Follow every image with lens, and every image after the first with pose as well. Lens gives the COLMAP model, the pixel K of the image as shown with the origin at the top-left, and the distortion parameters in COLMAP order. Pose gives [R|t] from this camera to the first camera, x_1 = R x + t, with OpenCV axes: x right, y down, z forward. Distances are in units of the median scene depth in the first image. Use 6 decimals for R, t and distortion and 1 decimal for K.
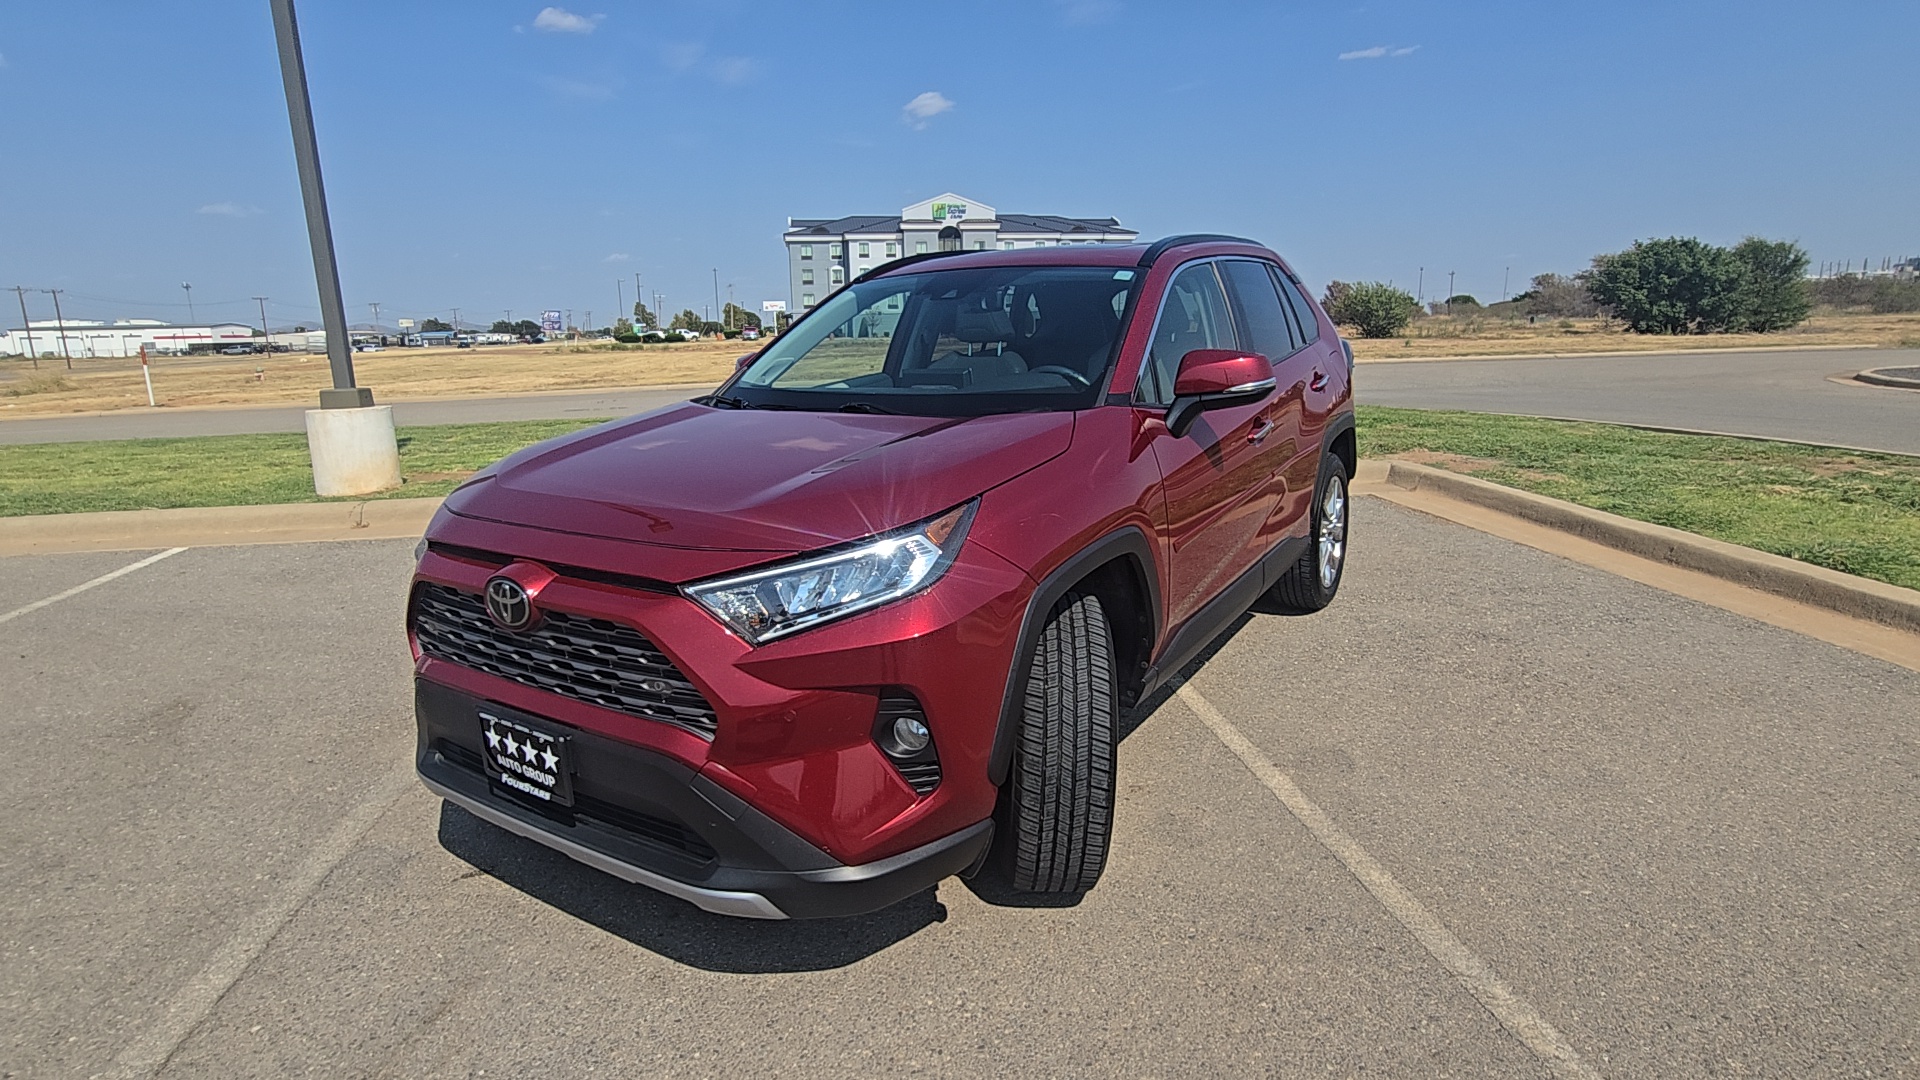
lens RADIAL K [[956.6, 0, 973.8], [0, 956.6, 544.9], [0, 0, 1]] dist [-0.000199, -0.000108]
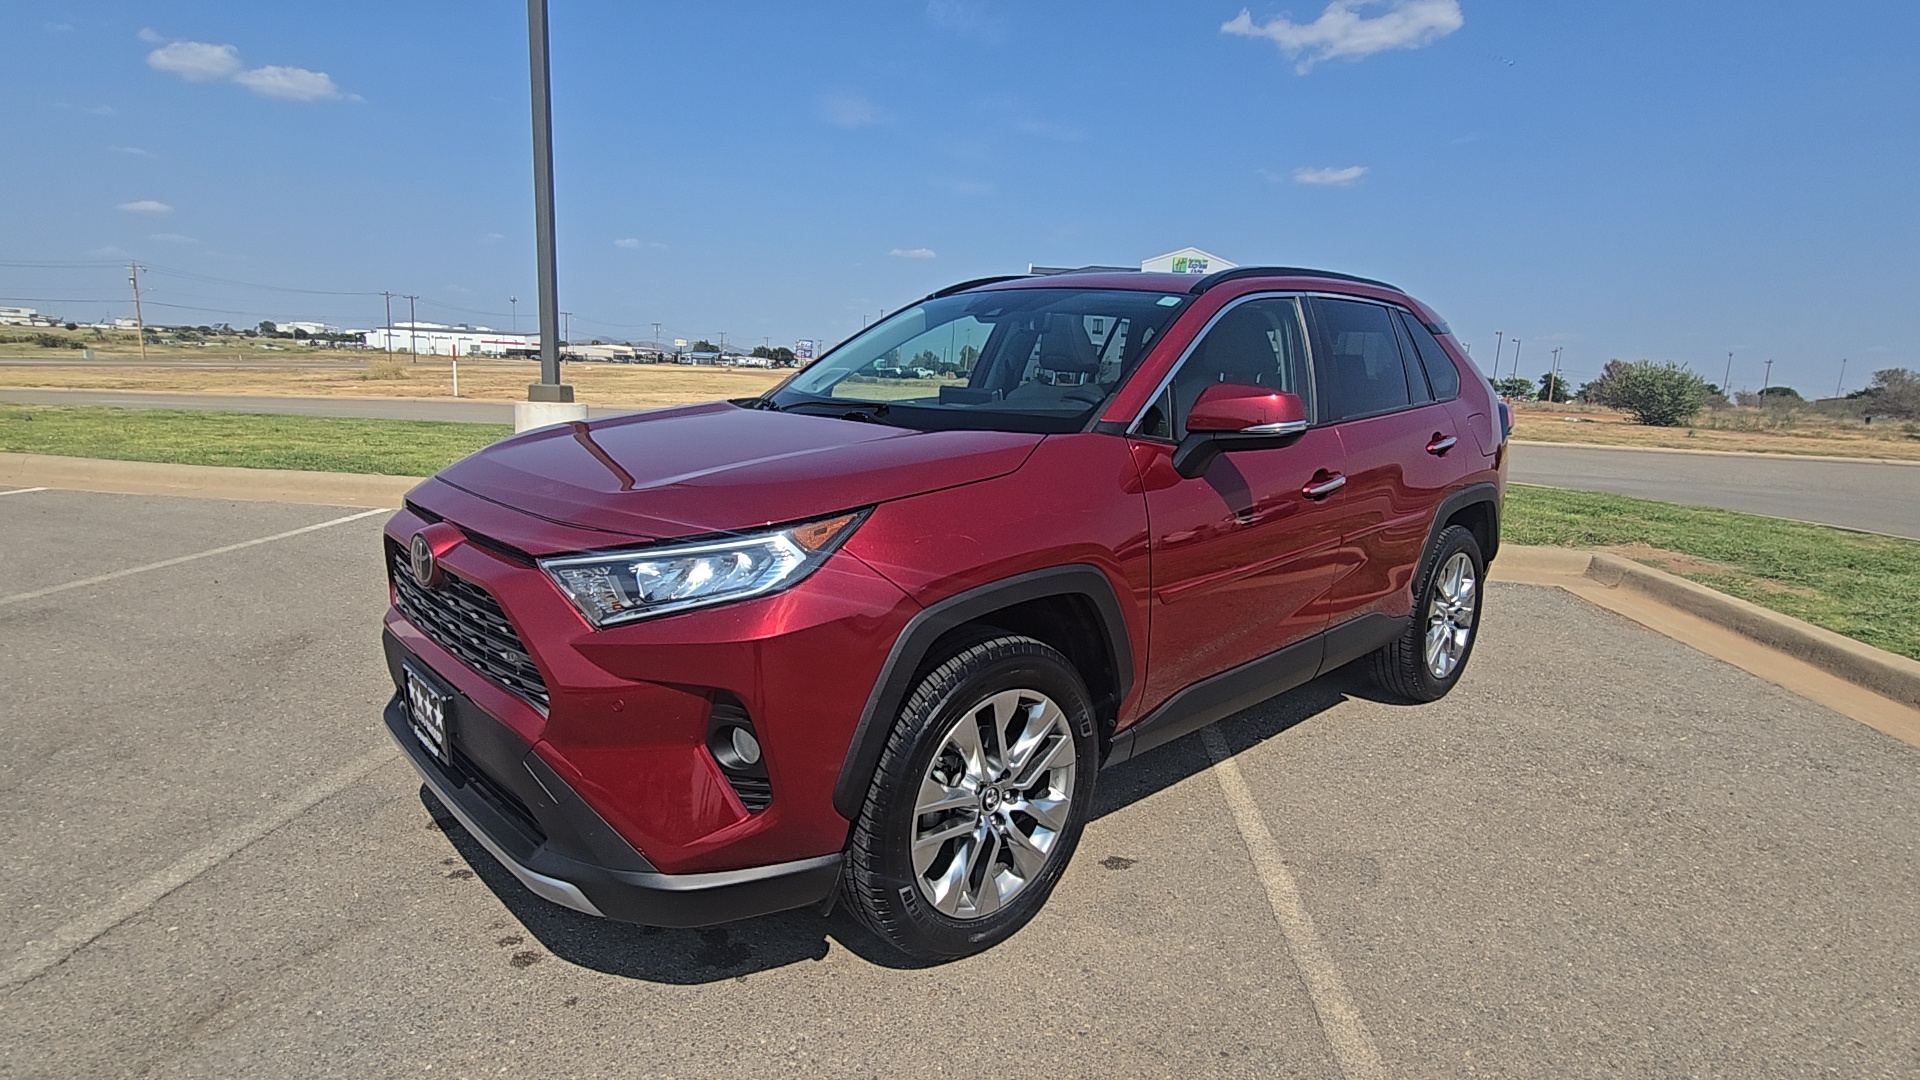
lens RADIAL K [[956.6, 0, 973.8], [0, 956.6, 544.9], [0, 0, 1]] dist [-0.000199, -0.000108]
pose [[0.971036, 0.106968, -0.213651, 0.121539], [-0.116966, 0.992530, -0.034680, 0.003853], [0.208346, 0.058665, 0.976294, 0.044757]]
